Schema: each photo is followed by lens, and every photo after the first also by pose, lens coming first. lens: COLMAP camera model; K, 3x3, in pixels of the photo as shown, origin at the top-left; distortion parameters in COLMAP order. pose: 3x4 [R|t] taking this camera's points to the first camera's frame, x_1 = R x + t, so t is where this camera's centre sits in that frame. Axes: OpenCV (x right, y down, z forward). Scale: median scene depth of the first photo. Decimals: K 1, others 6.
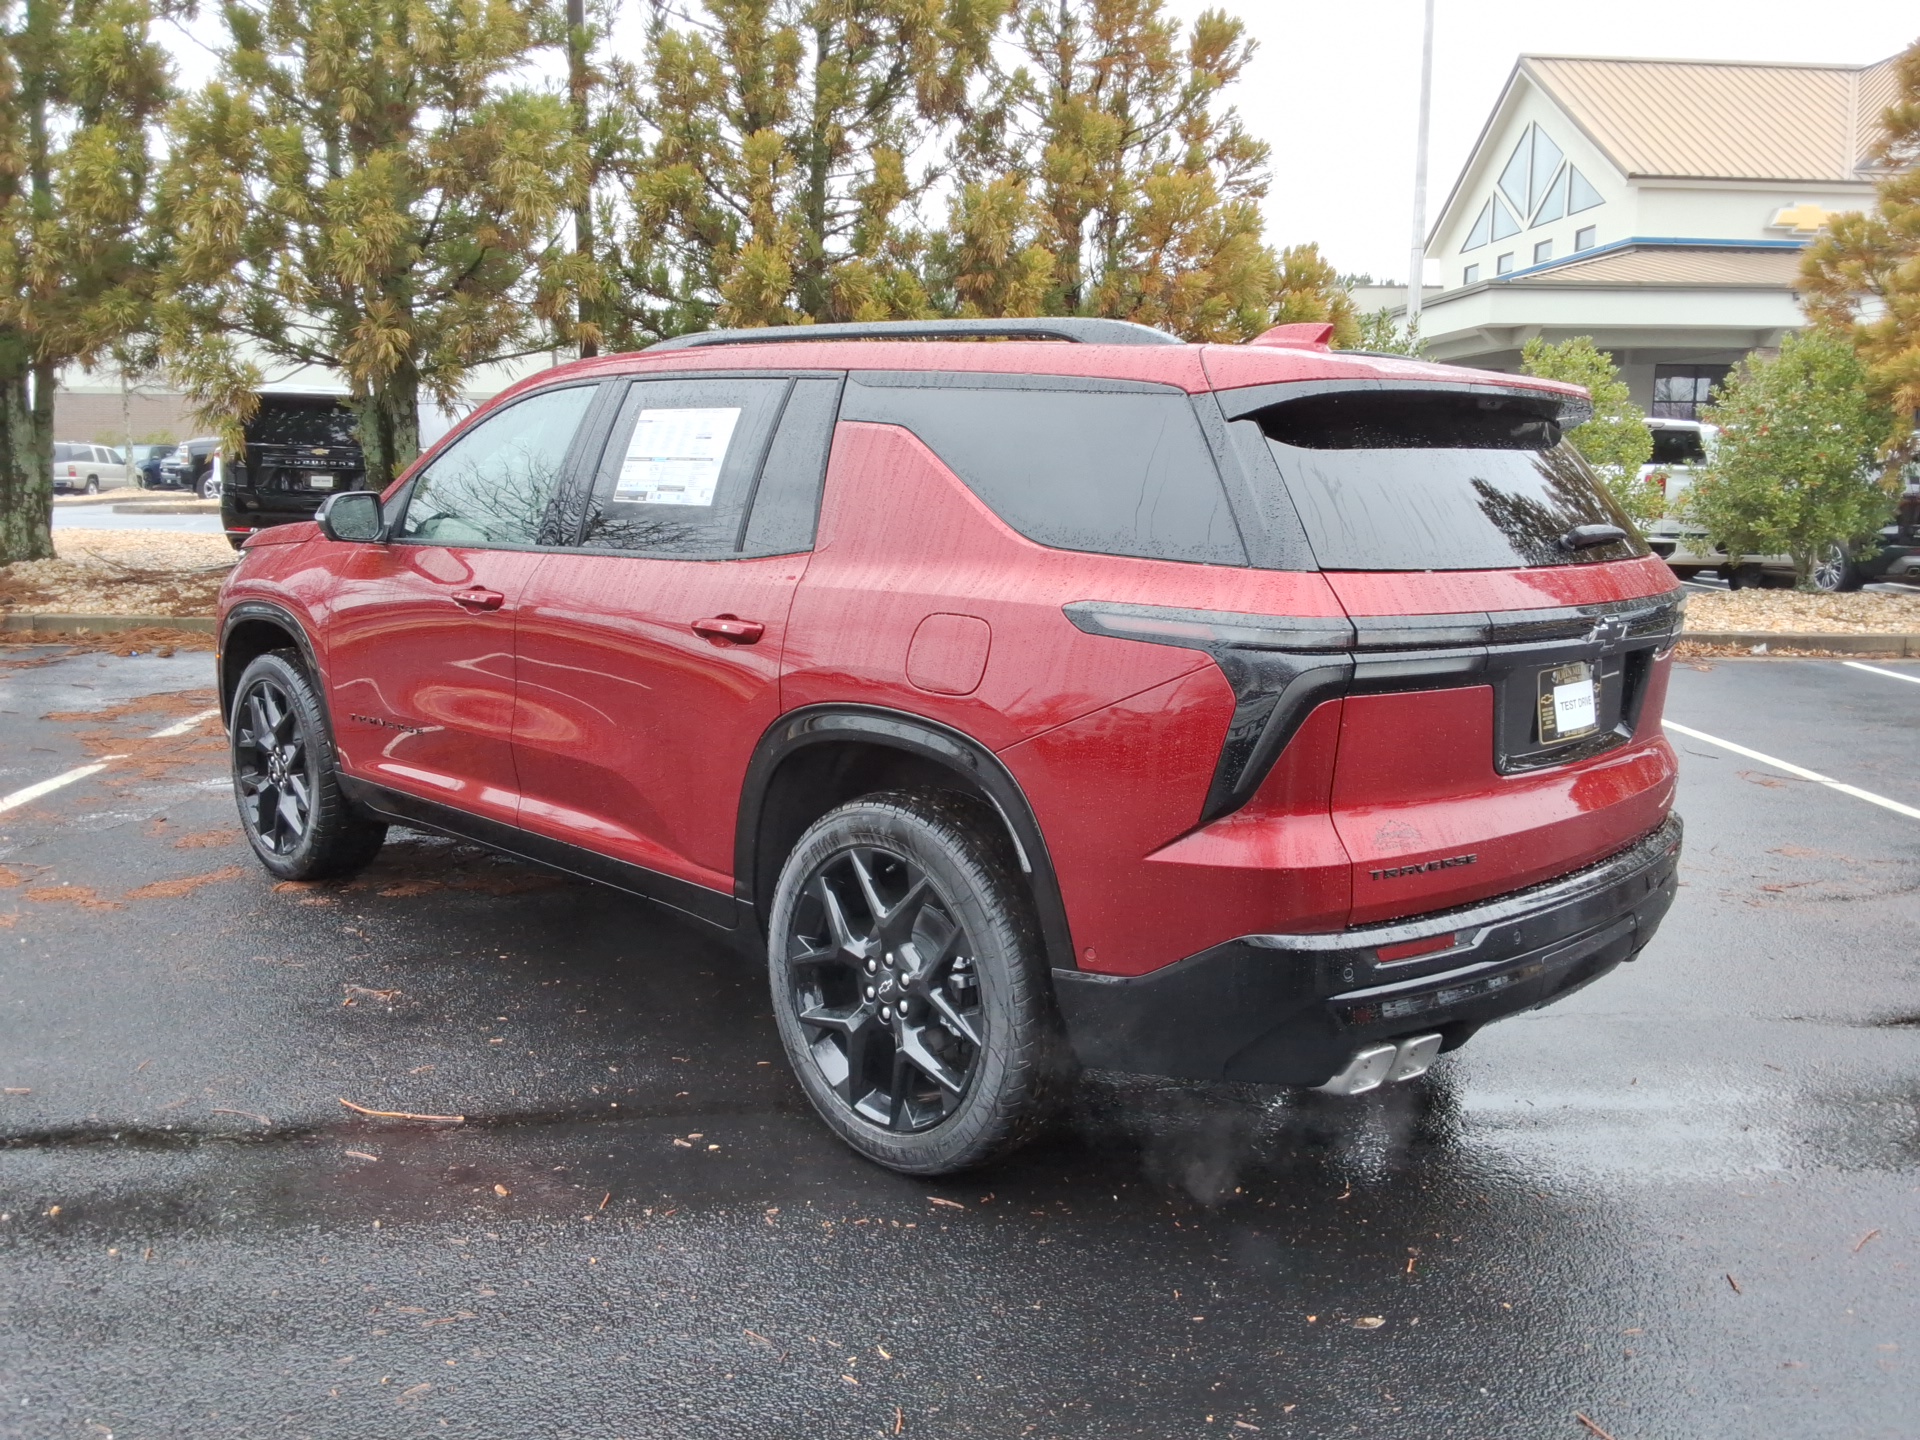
lens RADIAL K [[1533.2, 0, 977.2], [0, 1533.2, 698.7], [0, 0, 1]] dist [0.097892, -0.150898]
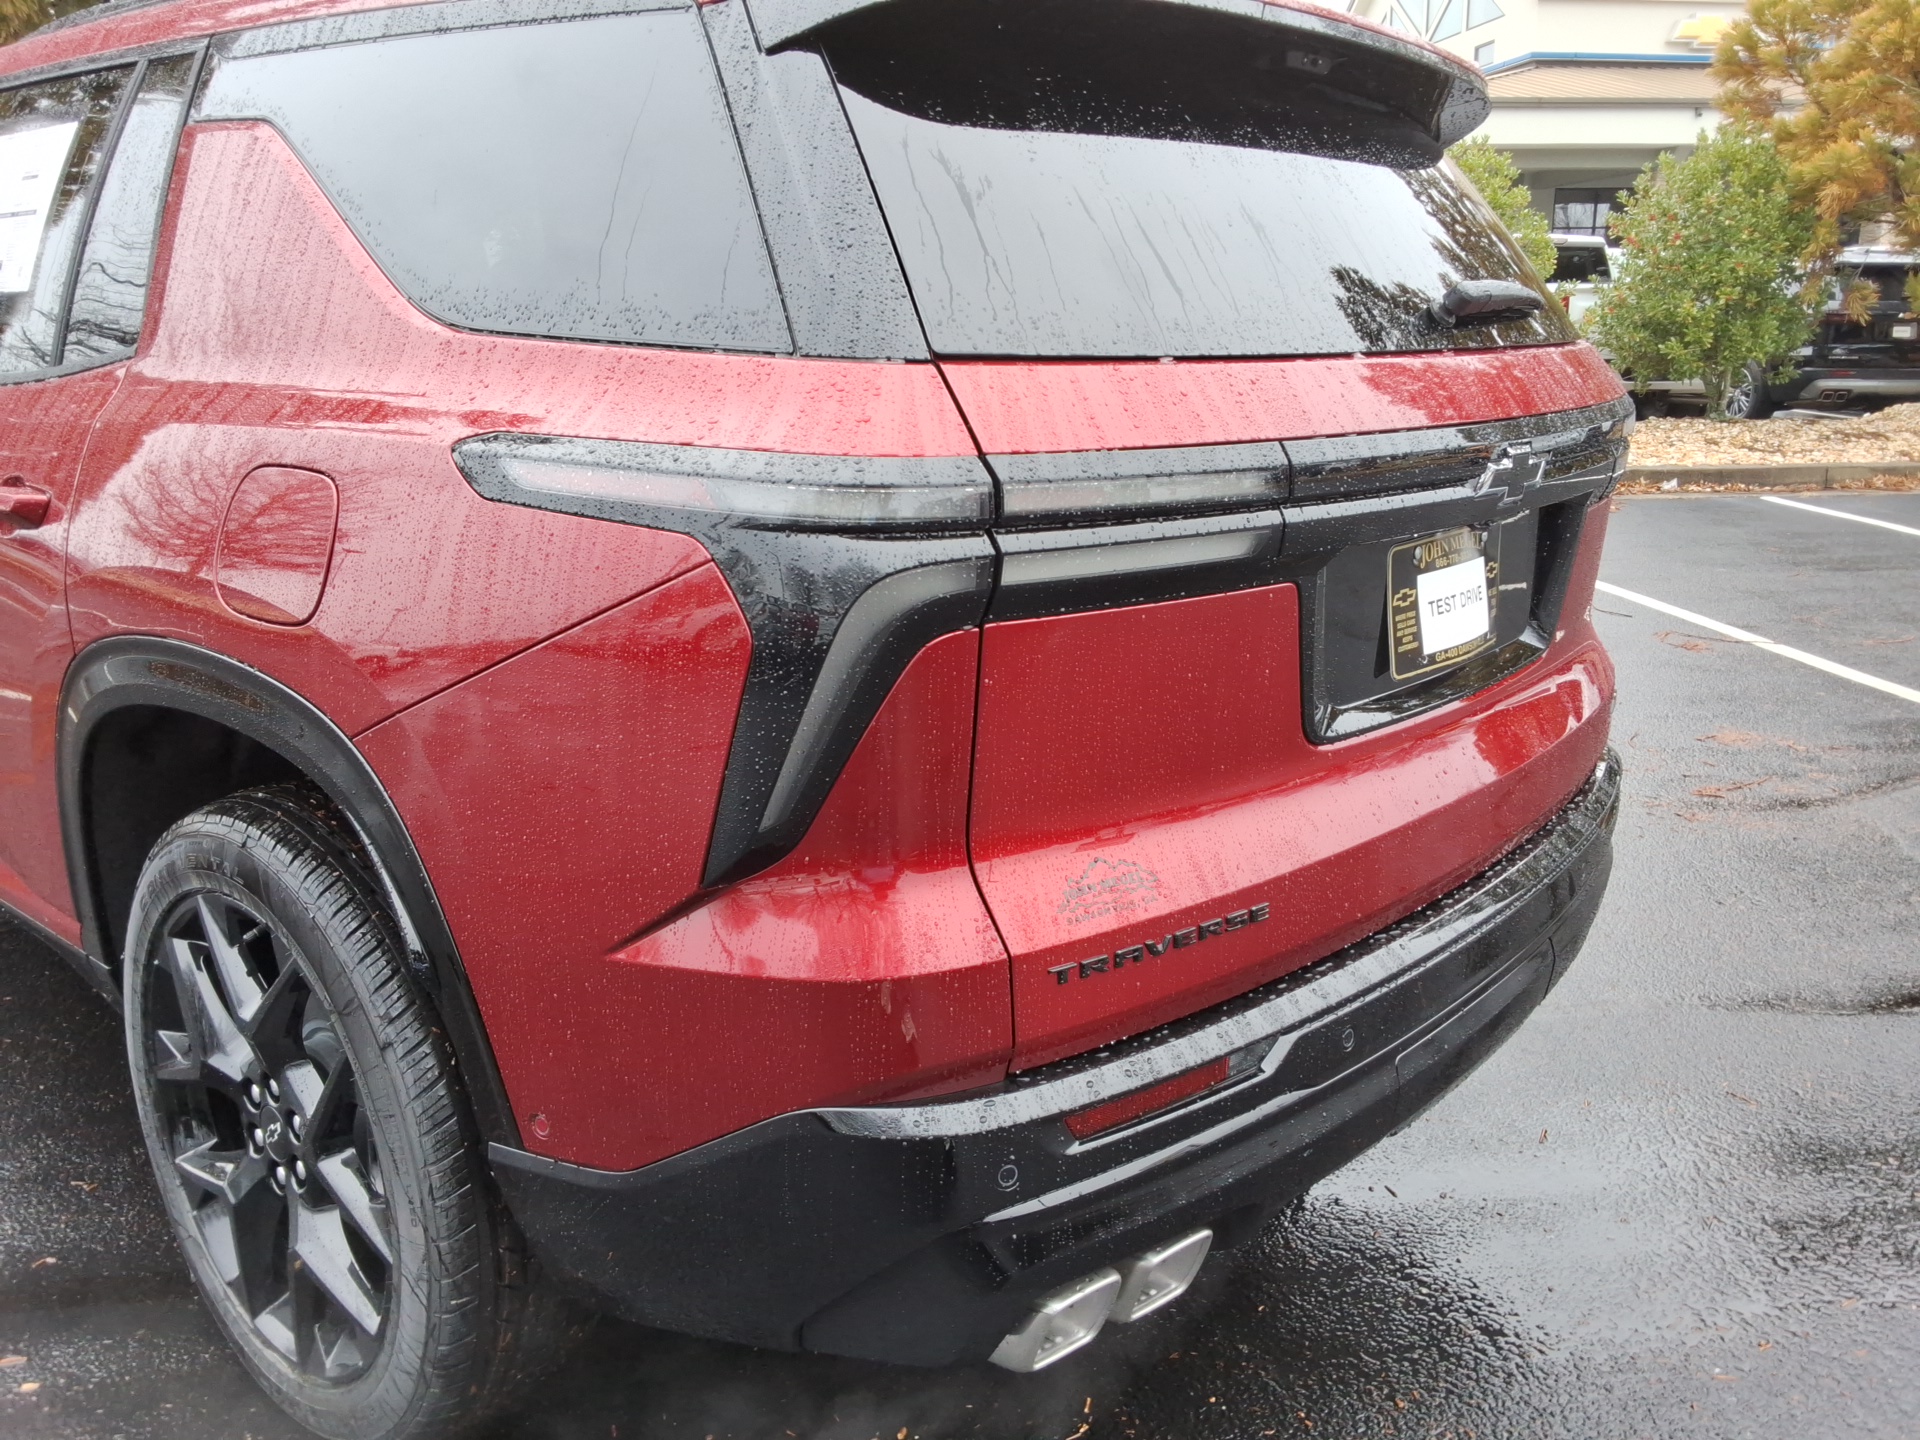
lens RADIAL K [[1533.2, 0, 977.2], [0, 1533.2, 698.7], [0, 0, 1]] dist [0.097892, -0.150898]
pose [[0.997835, -0.033412, 0.056642, 0.148527], [0.027936, 0.995099, 0.094850, -0.016671], [-0.059533, -0.093063, 0.993879, 0.371044]]
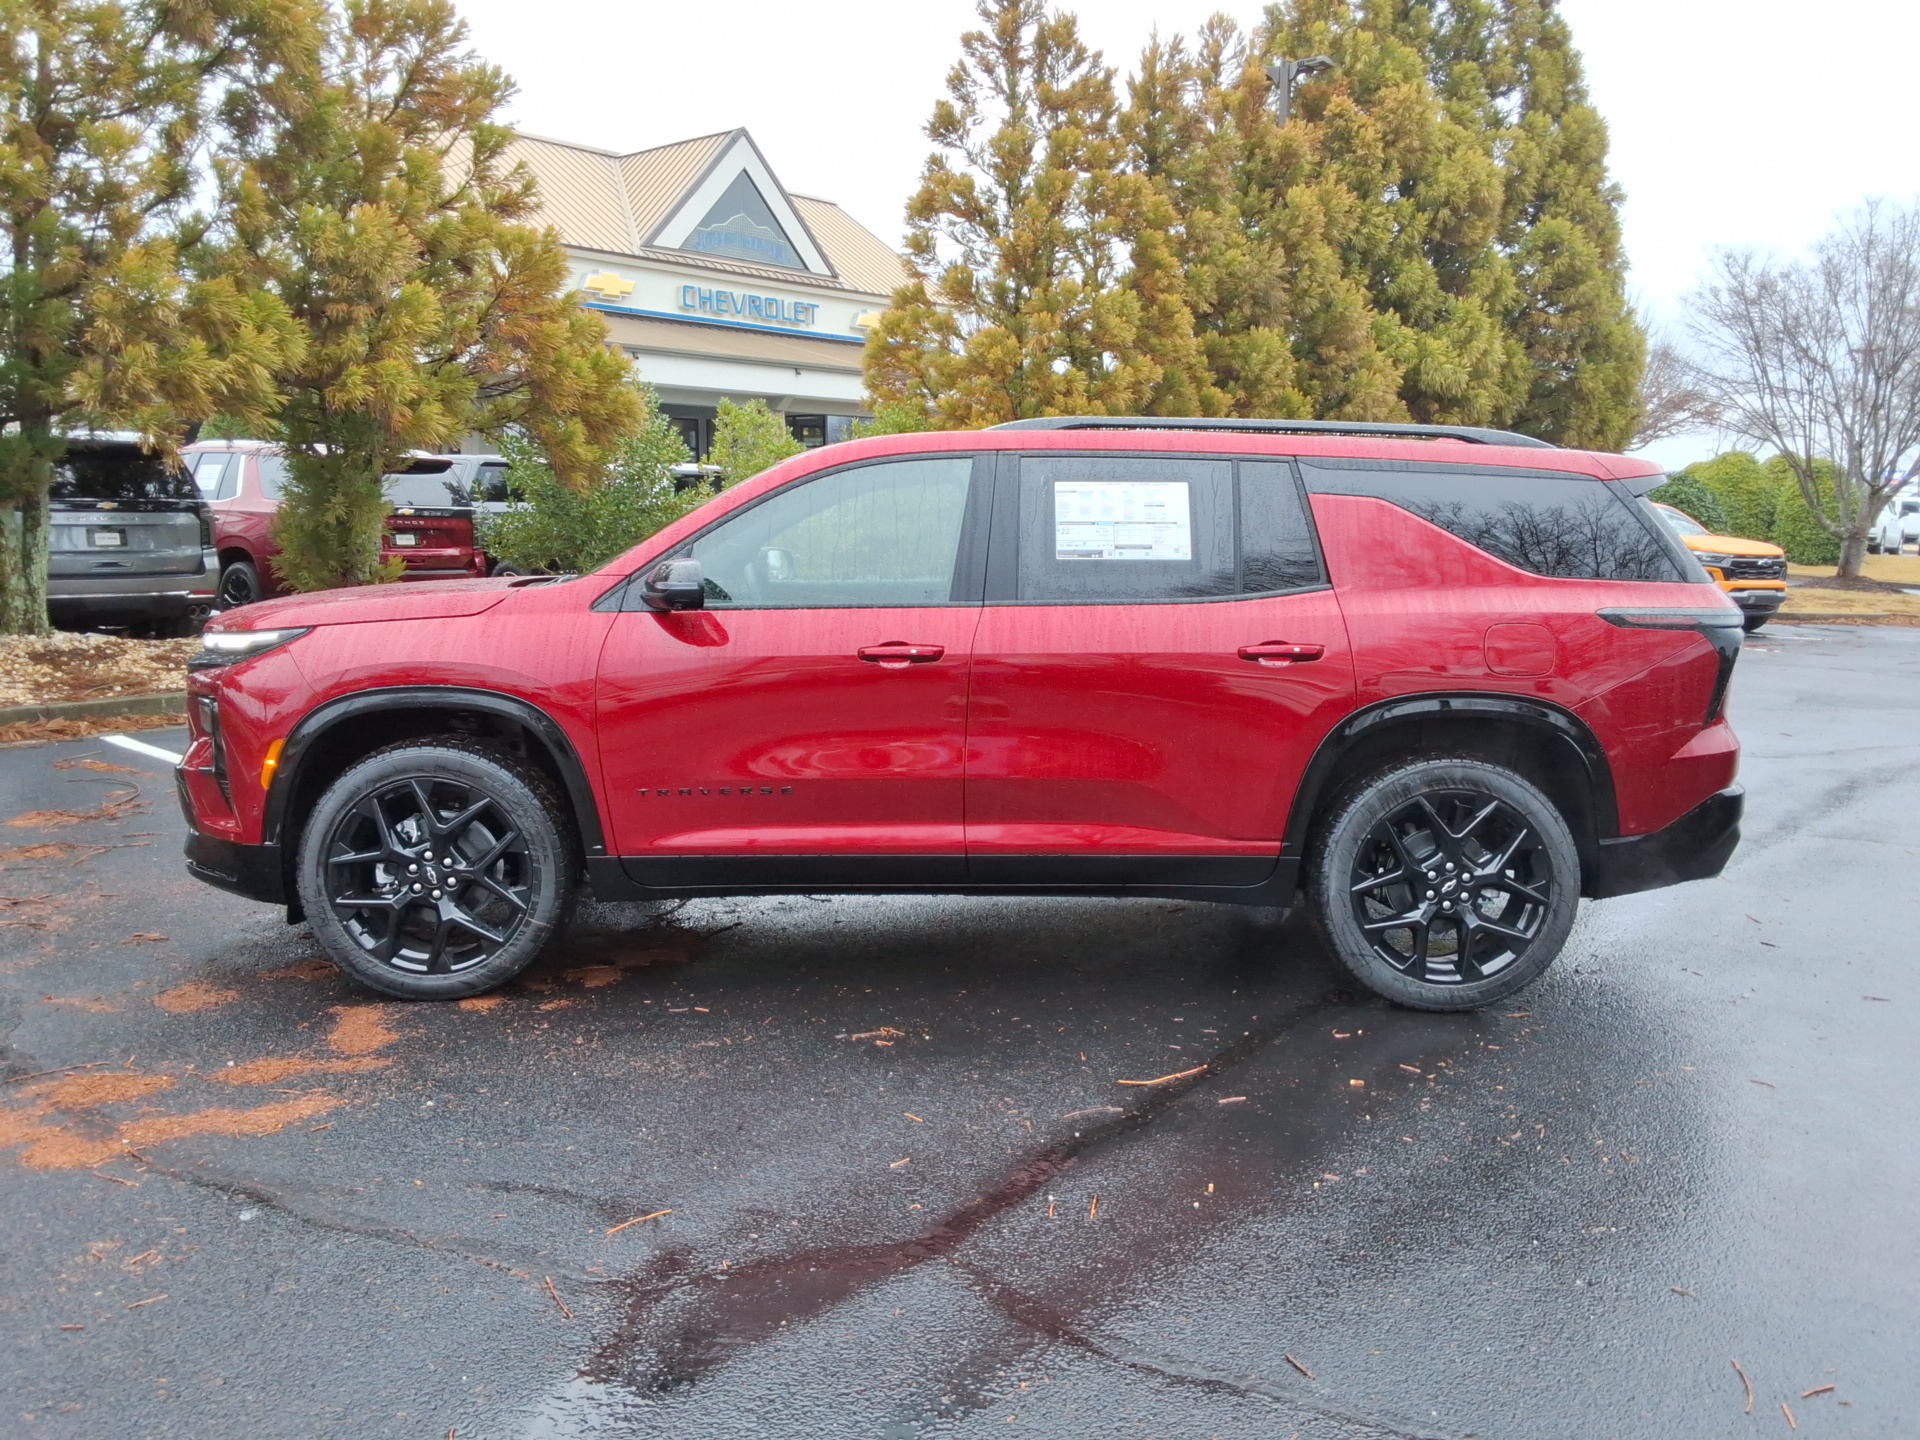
lens RADIAL K [[1533.2, 0, 977.2], [0, 1533.2, 698.7], [0, 0, 1]] dist [0.097892, -0.150898]
pose [[0.703928, -0.093556, 0.704083, -1.192377], [0.107648, 0.993889, 0.024440, -0.061243], [-0.702066, 0.058589, 0.709697, 0.232546]]
